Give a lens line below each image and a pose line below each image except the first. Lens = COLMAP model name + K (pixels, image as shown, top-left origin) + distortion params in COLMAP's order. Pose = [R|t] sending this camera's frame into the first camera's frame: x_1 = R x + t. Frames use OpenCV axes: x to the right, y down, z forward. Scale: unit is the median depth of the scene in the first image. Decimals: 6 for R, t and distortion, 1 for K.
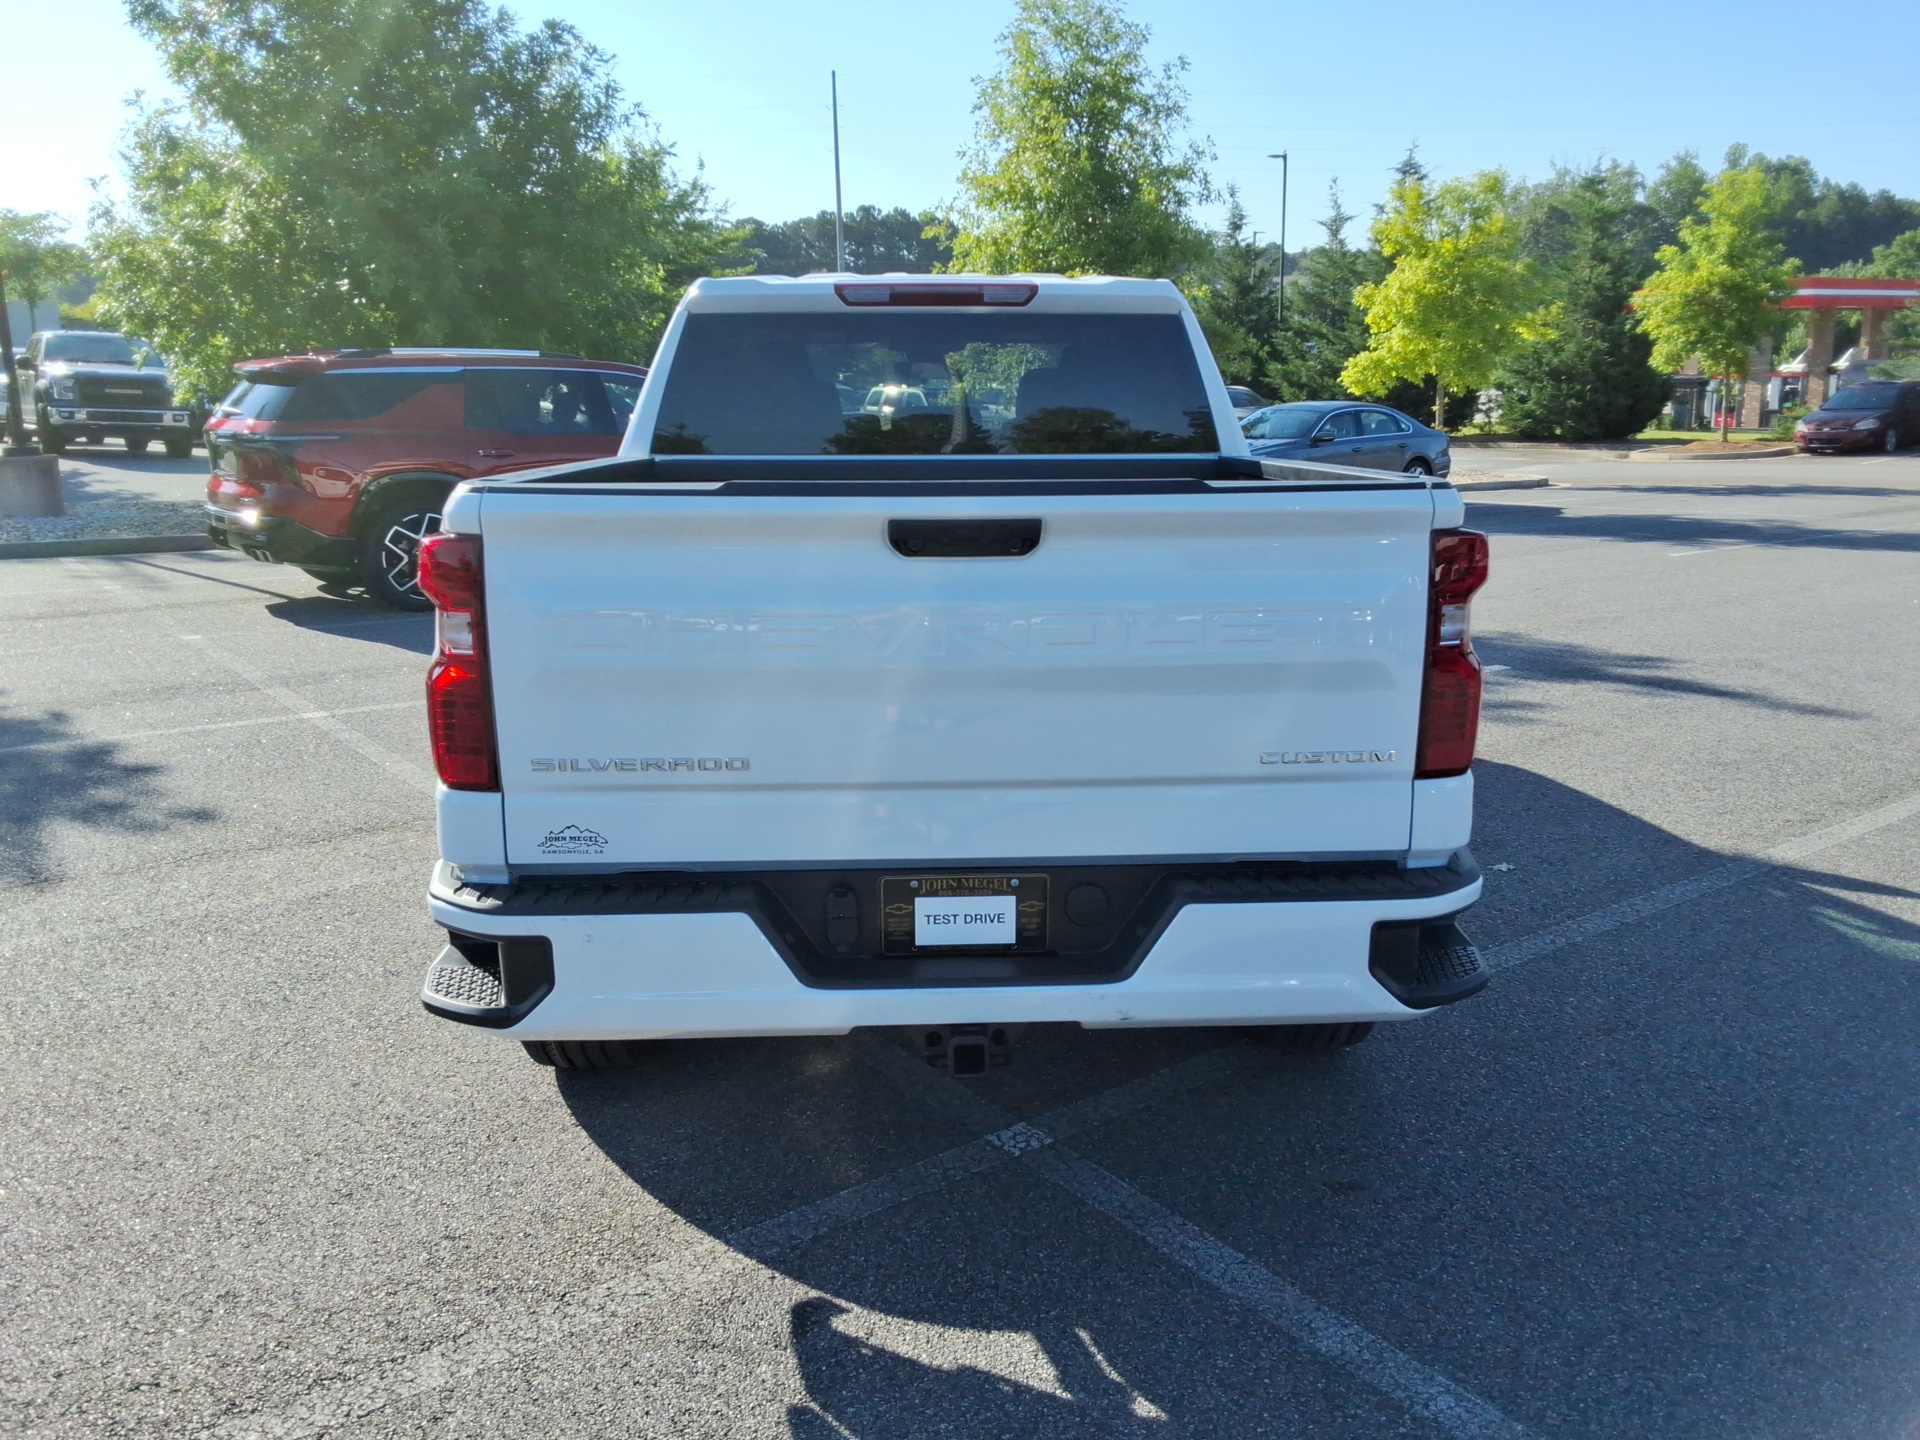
lens RADIAL K [[1547.5, 0, 970.7], [0, 1547.5, 692.6], [0, 0, 1]] dist [0.107076, -0.170691]
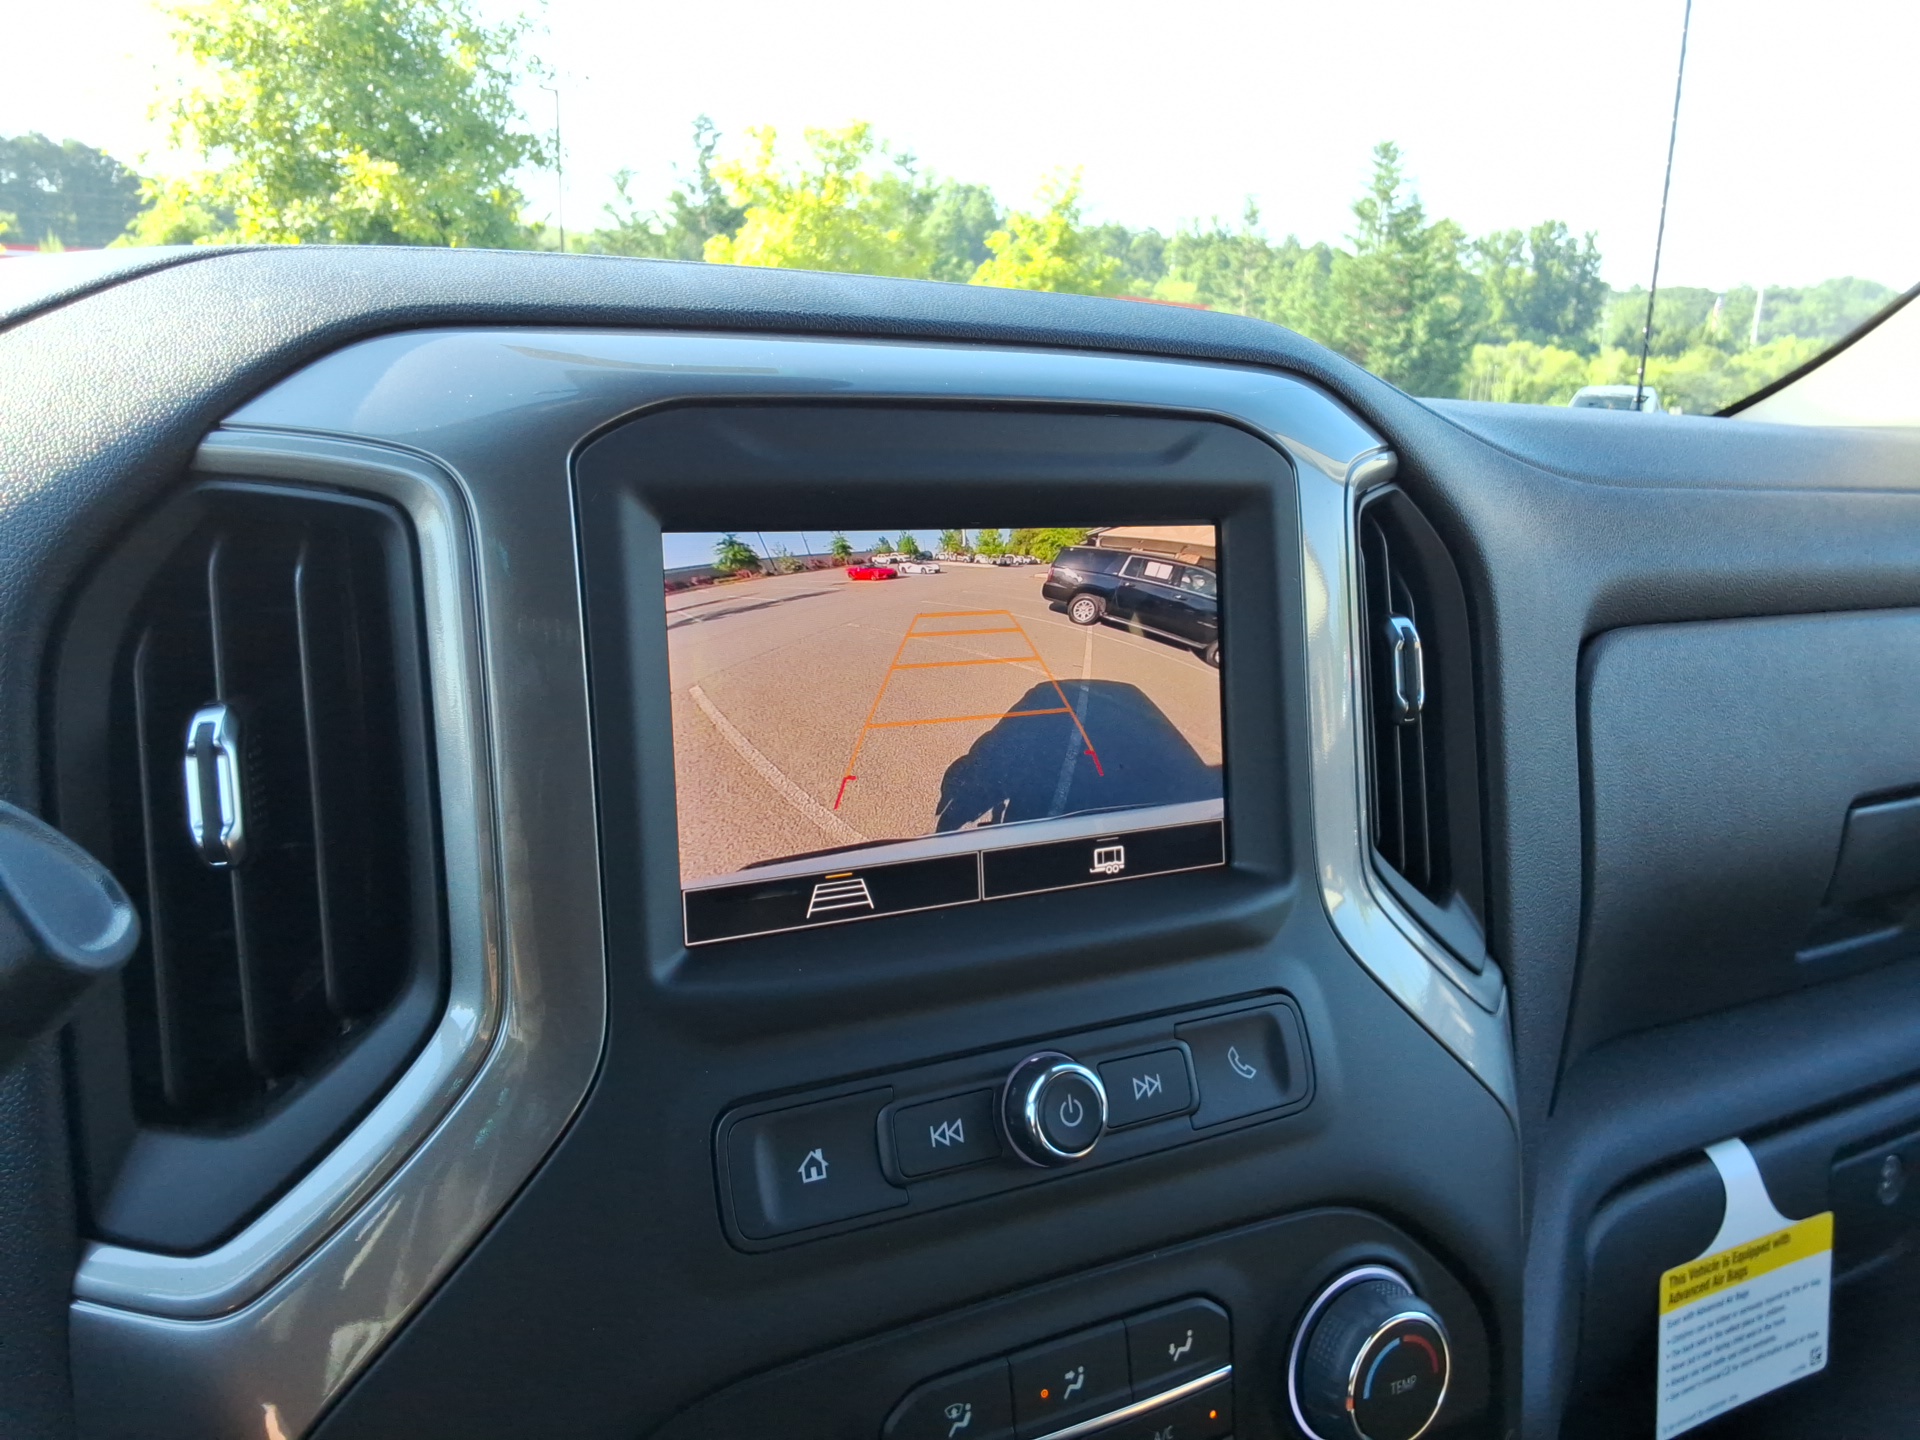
lens RADIAL K [[1547.5, 0, 972.4], [0, 1547.5, 709.6], [0, 0, 1]] dist [0.107076, -0.170691]
pose [[0.886733, -0.051652, 0.459387, -0.027159], [0.042250, 0.998634, 0.030731, -0.065653], [-0.460347, -0.007841, 0.887704, 0.395396]]
